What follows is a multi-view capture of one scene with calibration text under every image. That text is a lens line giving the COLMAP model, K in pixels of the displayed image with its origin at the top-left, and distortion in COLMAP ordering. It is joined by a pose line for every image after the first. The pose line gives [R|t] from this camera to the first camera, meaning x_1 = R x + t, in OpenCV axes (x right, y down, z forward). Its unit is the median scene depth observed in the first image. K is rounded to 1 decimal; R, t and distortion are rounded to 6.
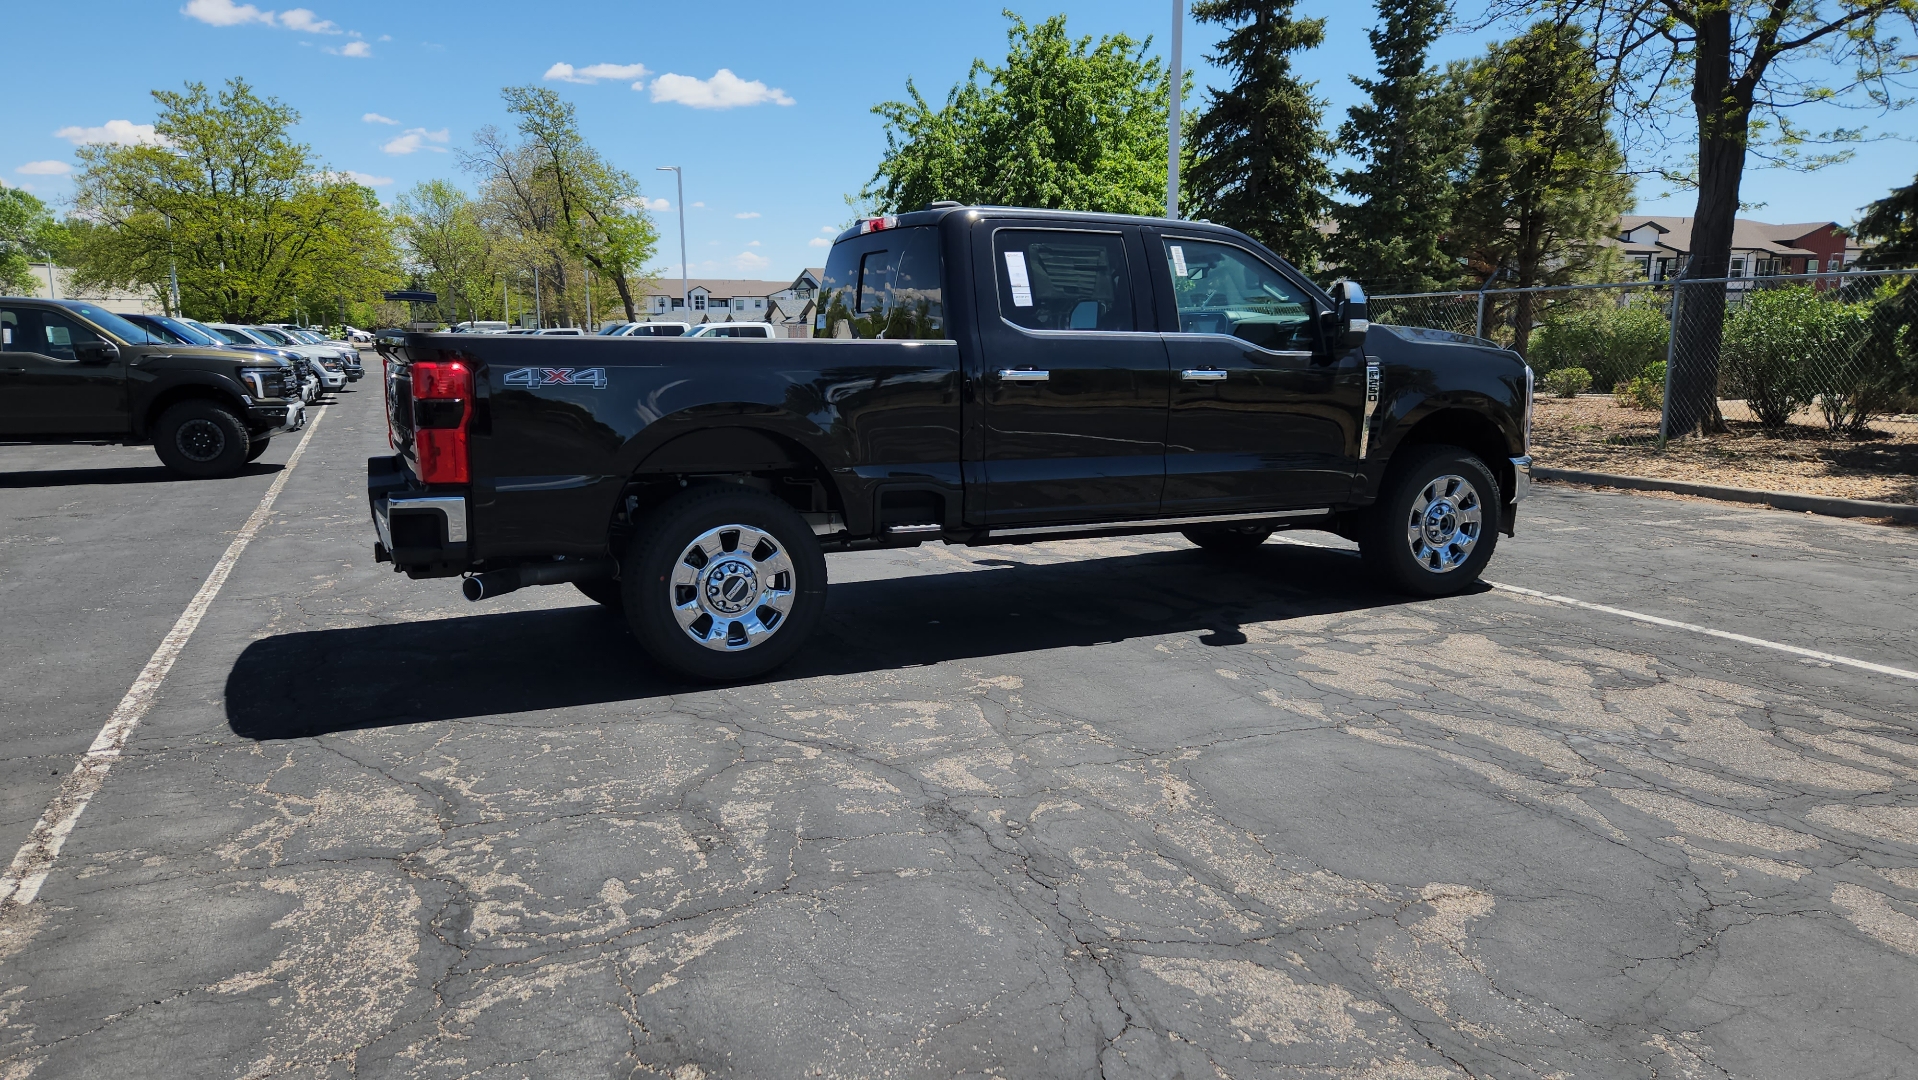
lens RADIAL K [[1280.4, 0, 935.6], [0, 1280.4, 547.9], [0, 0, 1]] dist [0.072126, -0.058984]
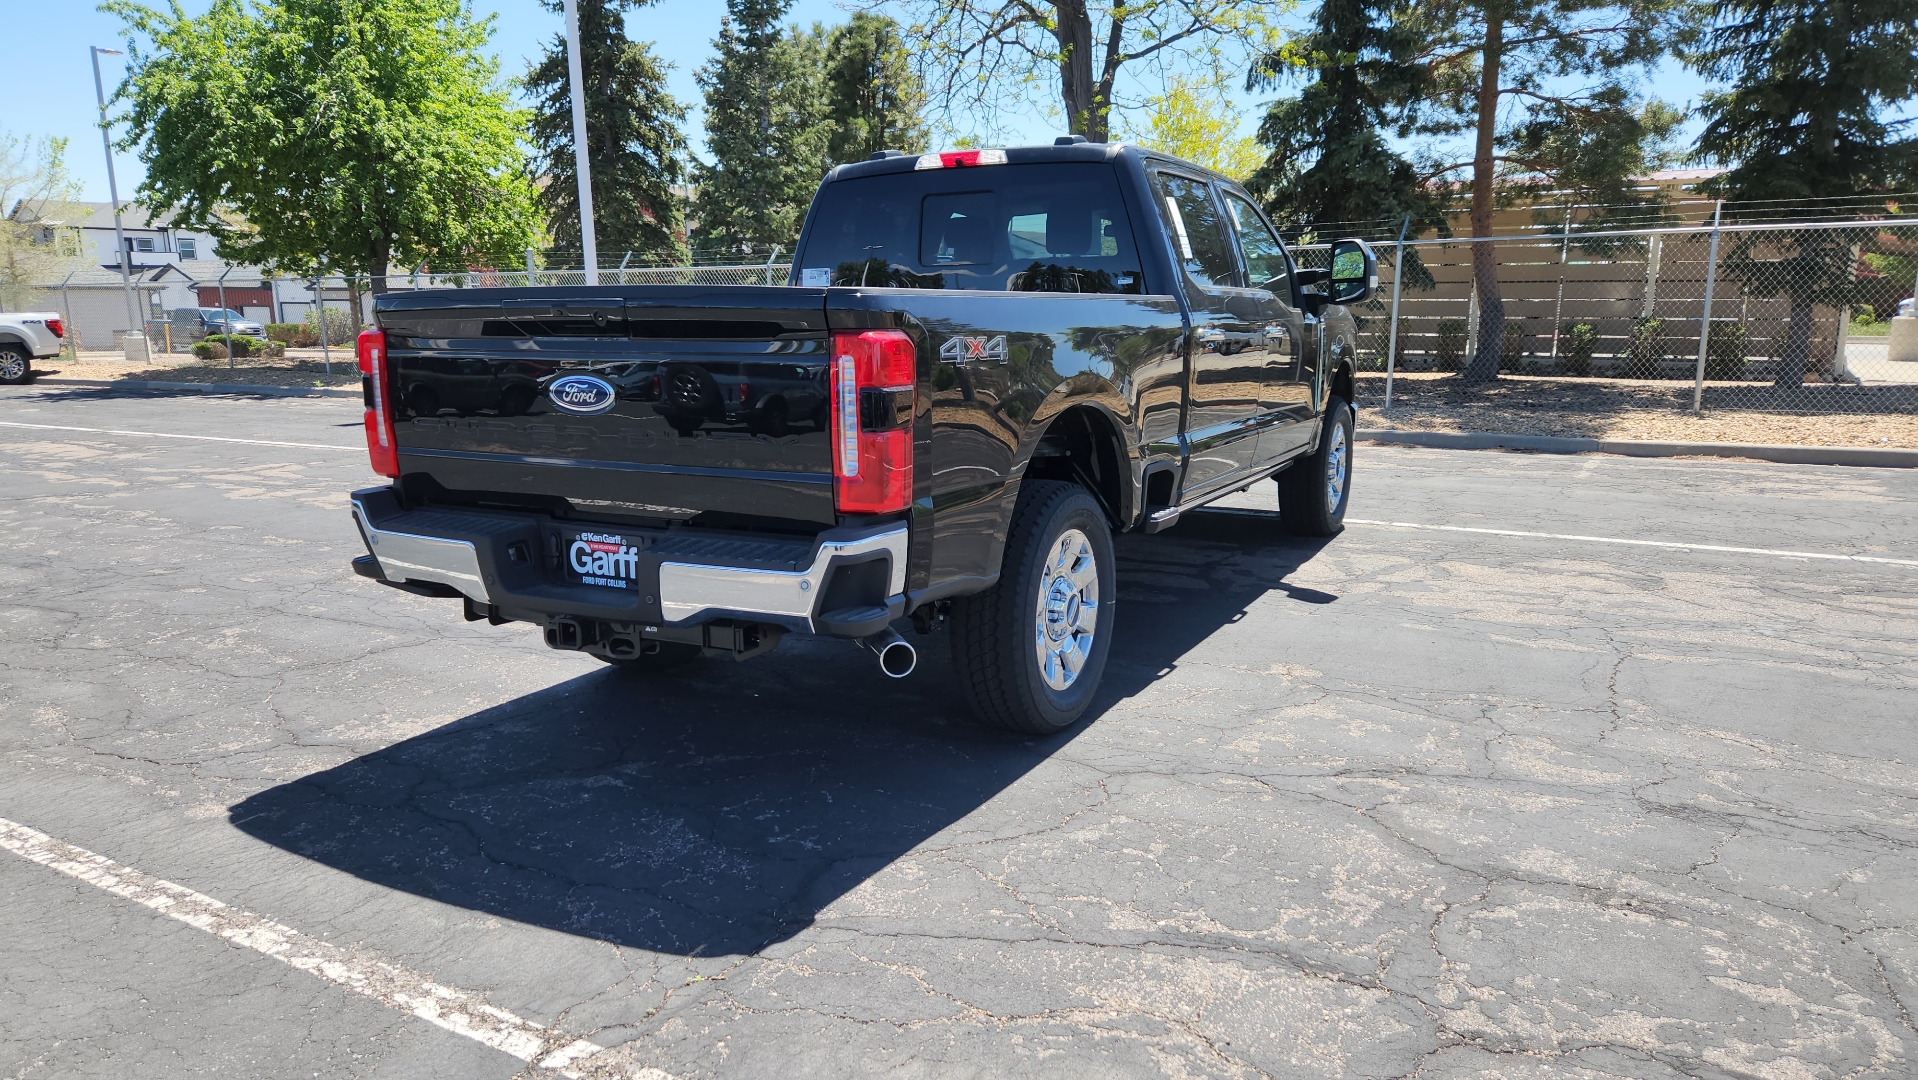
lens RADIAL K [[1280.4, 0, 916.0], [0, 1280.4, 557.4], [0, 0, 1]] dist [0.072126, -0.058984]
pose [[0.820373, -0.117244, 0.559680, -0.634111], [0.100459, 0.993083, 0.060783, -0.055335], [-0.562935, 0.006361, 0.826477, 0.369038]]
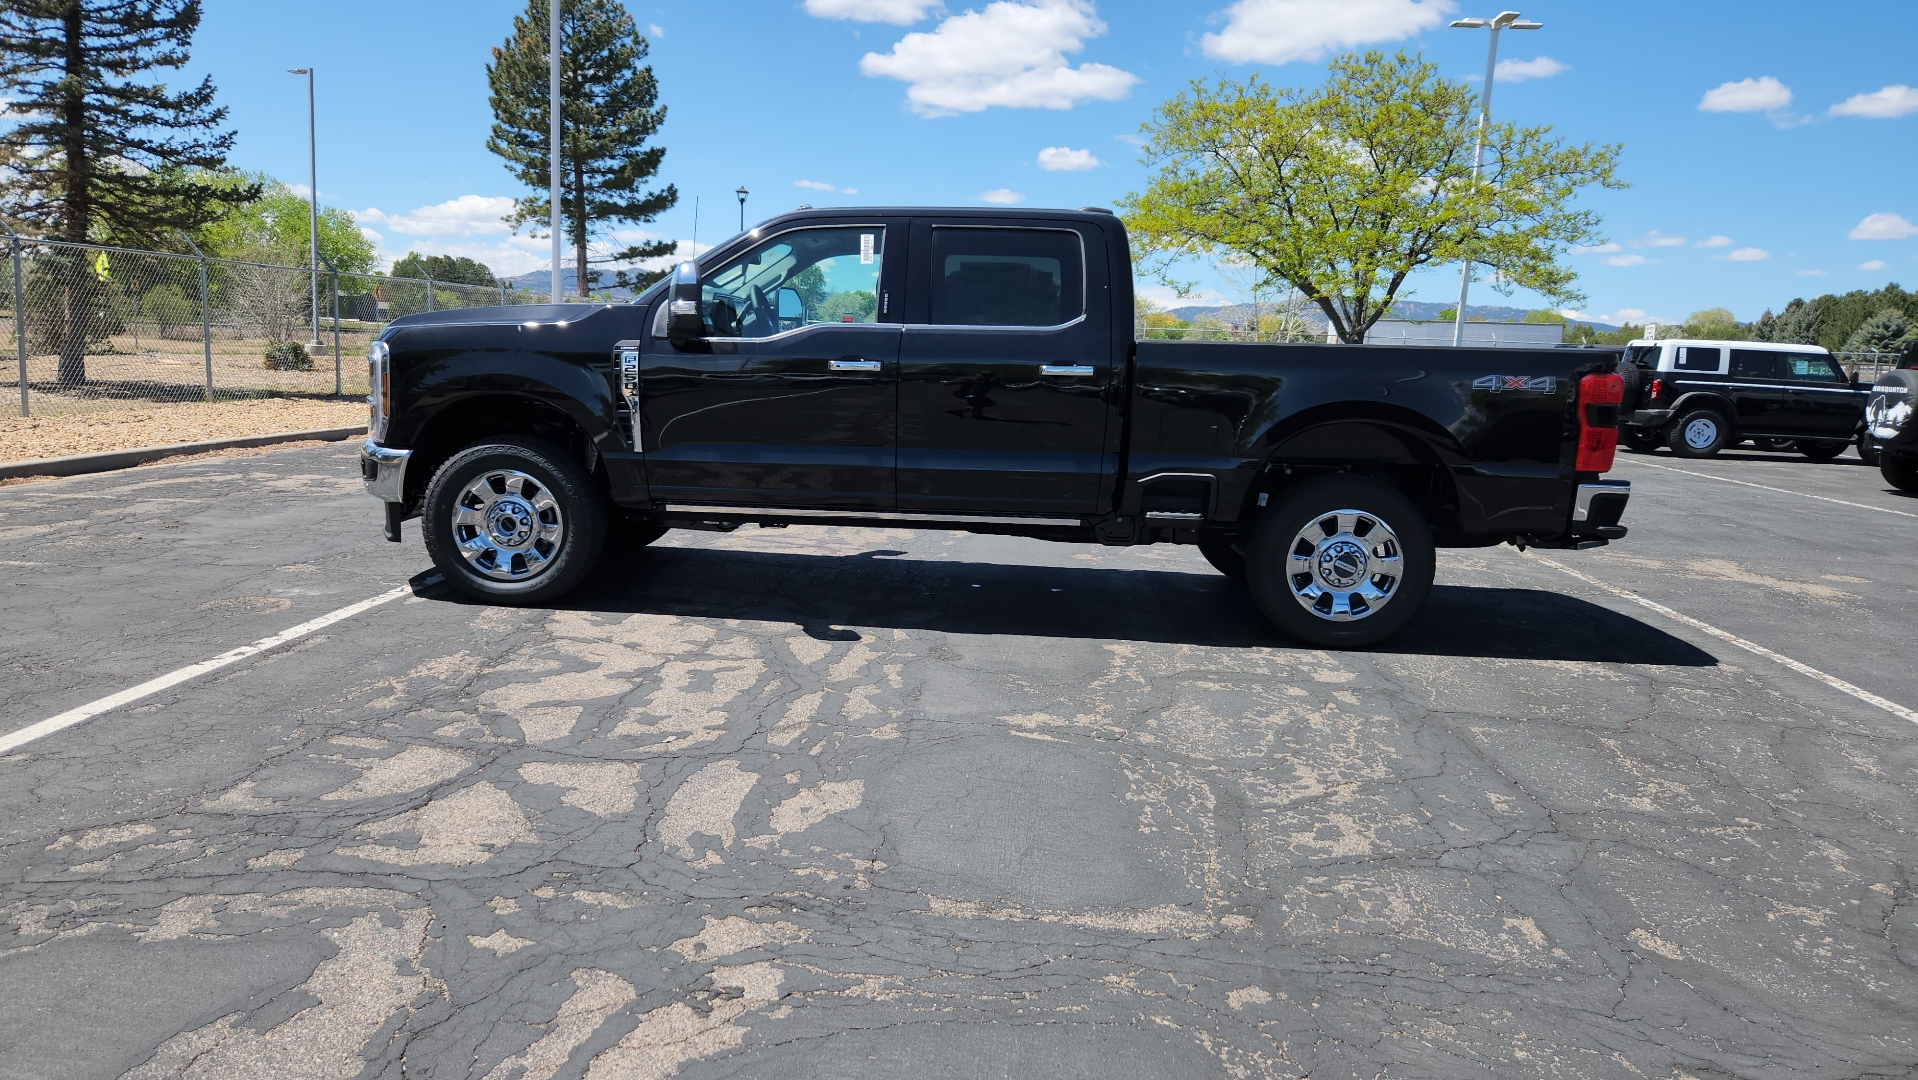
lens RADIAL K [[1280.4, 0, 931.1], [0, 1280.4, 544.2], [0, 0, 1]] dist [0.072126, -0.058984]
pose [[-0.881522, -0.103817, 0.460588, -0.479661], [0.037948, 0.956791, 0.288291, -0.355365], [-0.470616, 0.271614, -0.839492, 2.285181]]
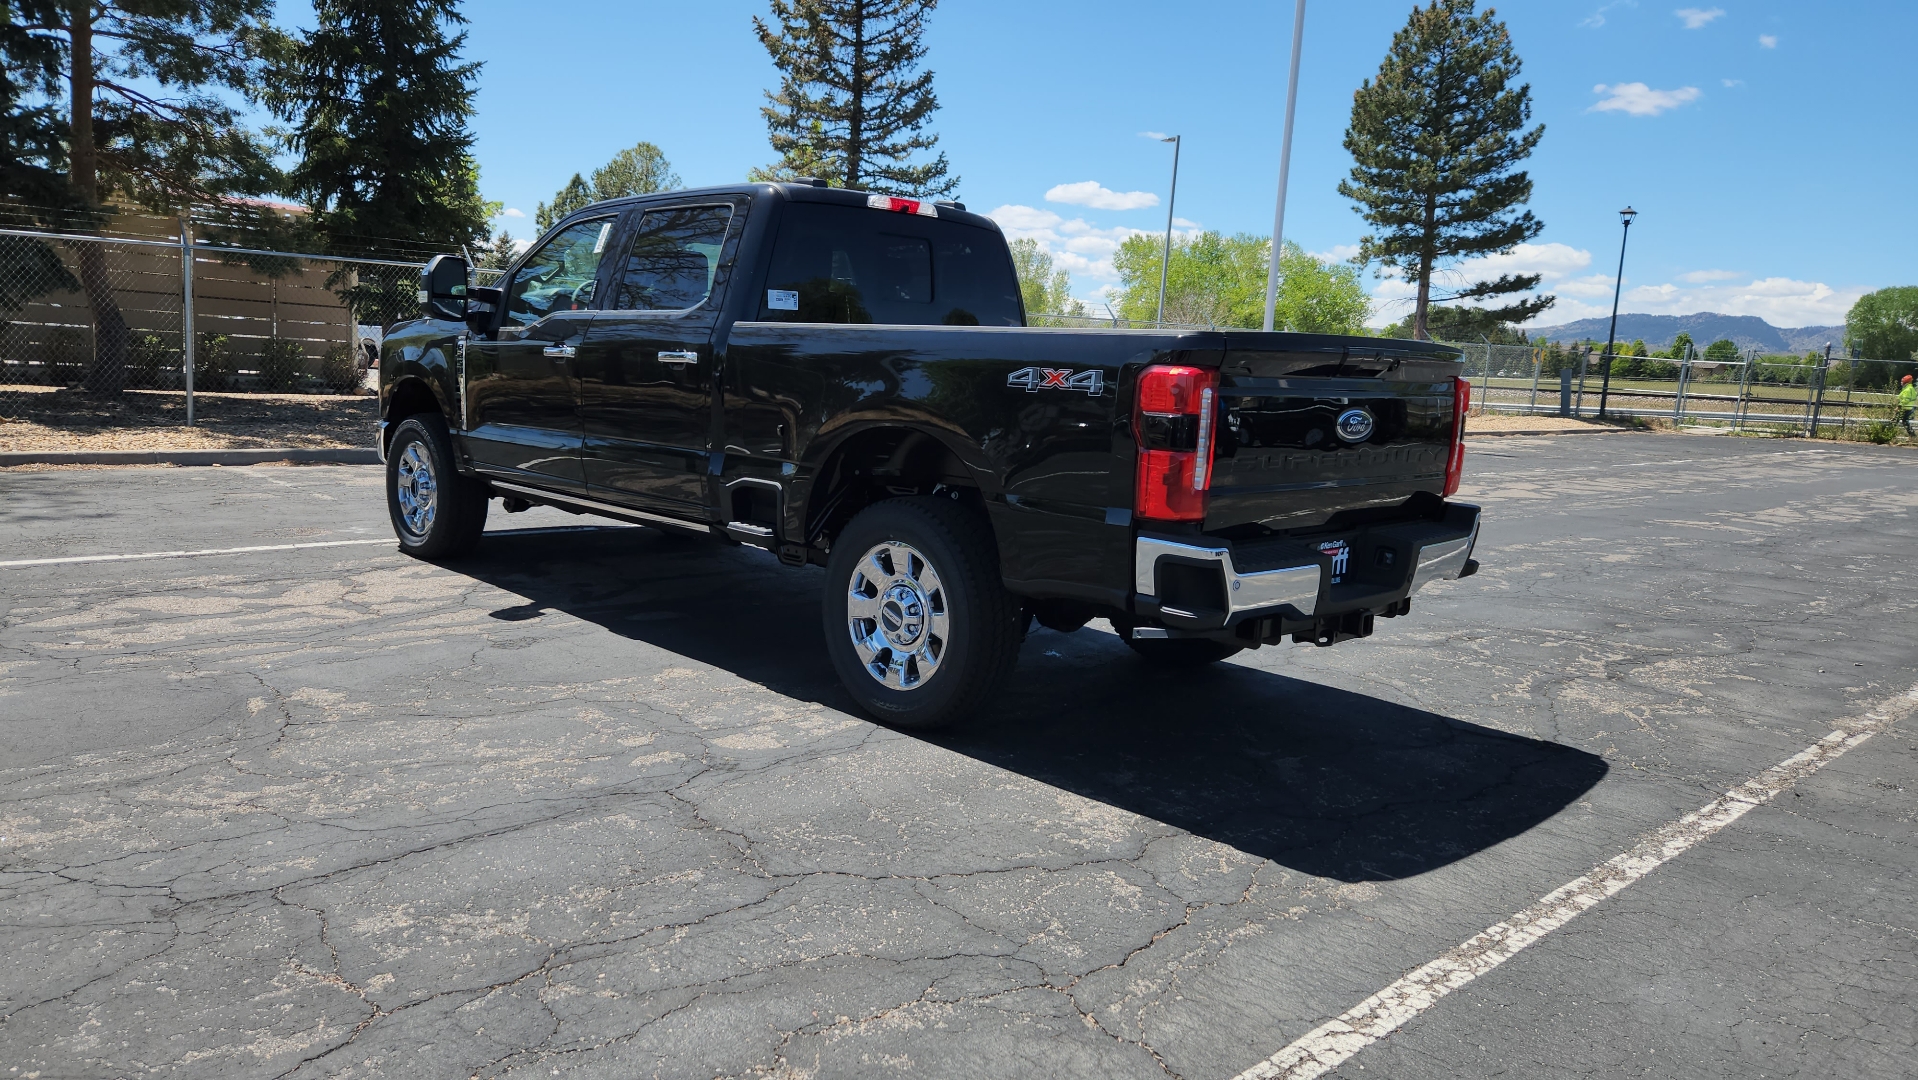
lens RADIAL K [[1283.0, 0, 928.6], [0, 1283.0, 533.6], [0, 0, 1]] dist [0.069697, -0.055518]
pose [[-0.320391, -0.147380, 0.935750, -1.046083], [0.101385, 0.976814, 0.188561, -0.218406], [-0.941844, 0.155284, -0.298020, 1.446150]]
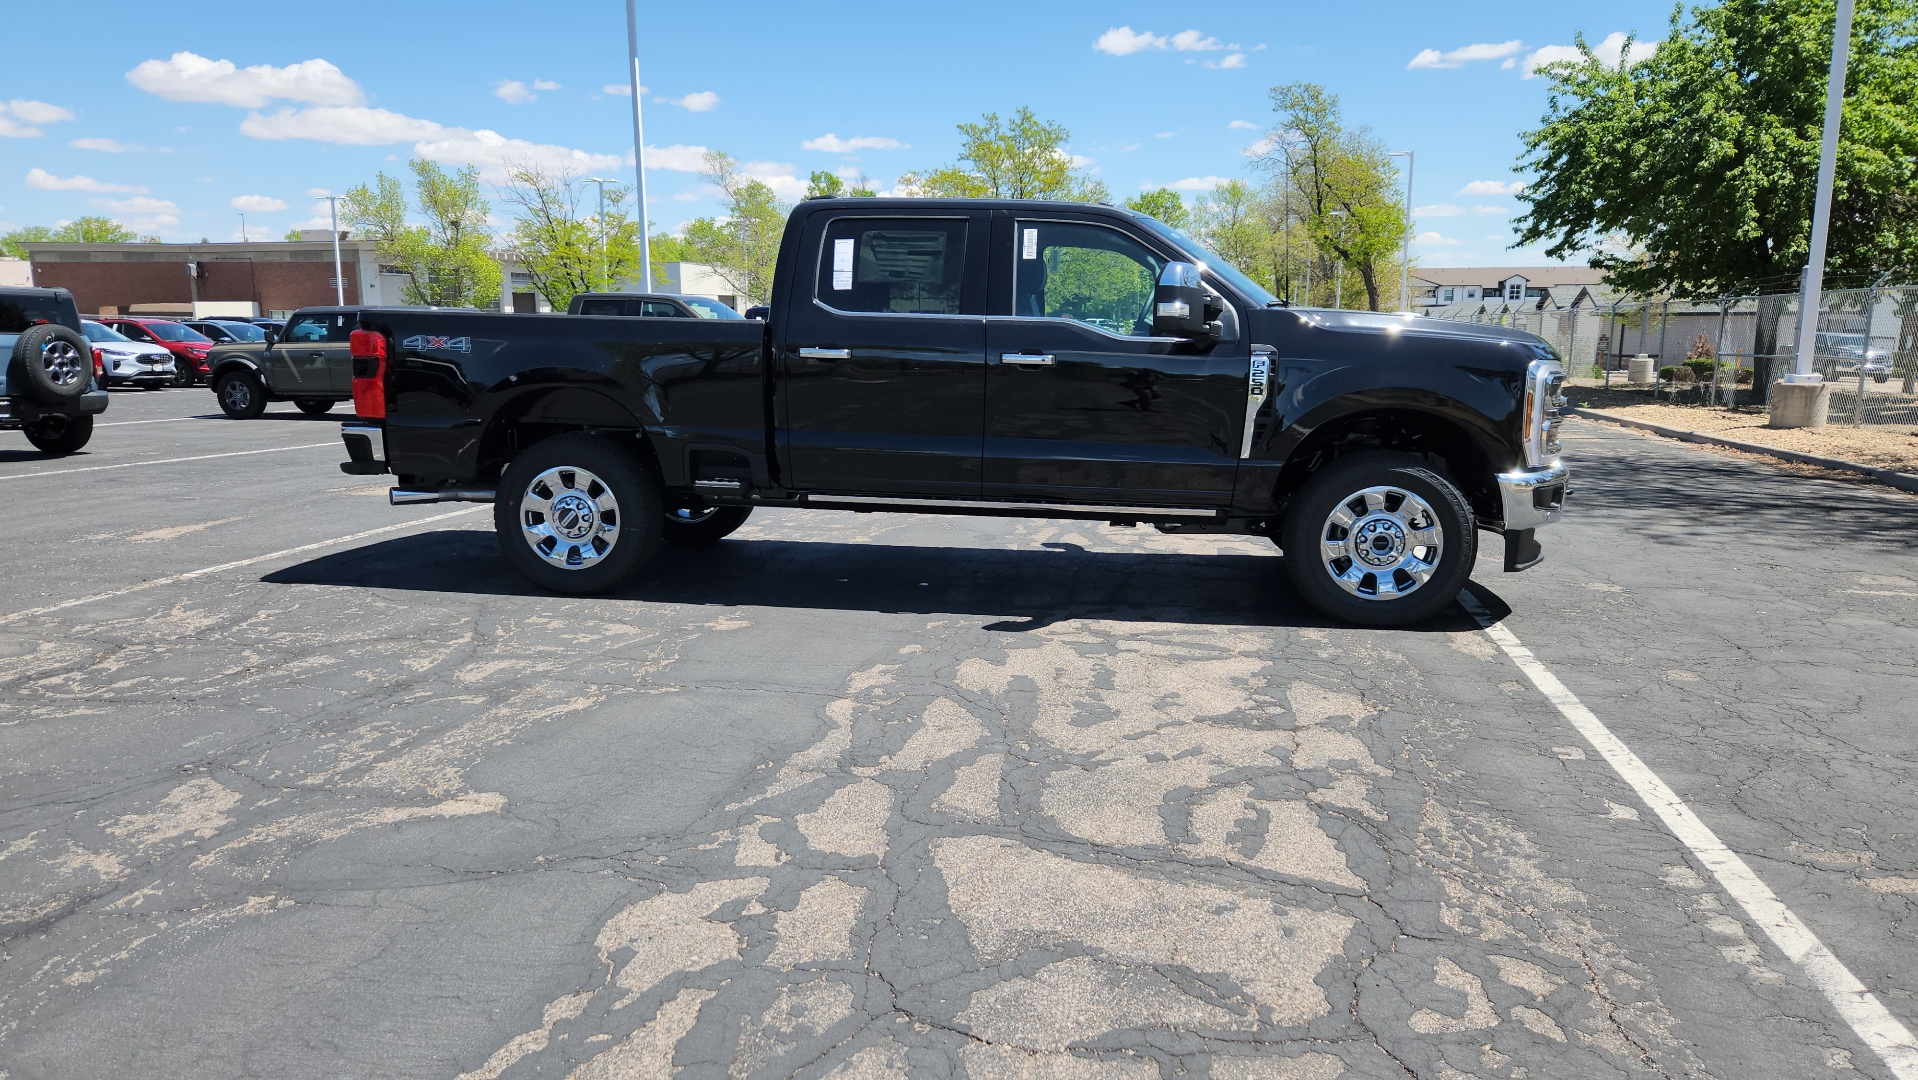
lens RADIAL K [[1283.0, 0, 943.3], [0, 1283.0, 535.1], [0, 0, 1]] dist [0.069697, -0.055518]
pose [[0.821423, 0.099966, -0.561490, 0.782340], [-0.102655, 0.994354, 0.026854, -0.020992], [0.561005, 0.035582, 0.827048, 0.164773]]
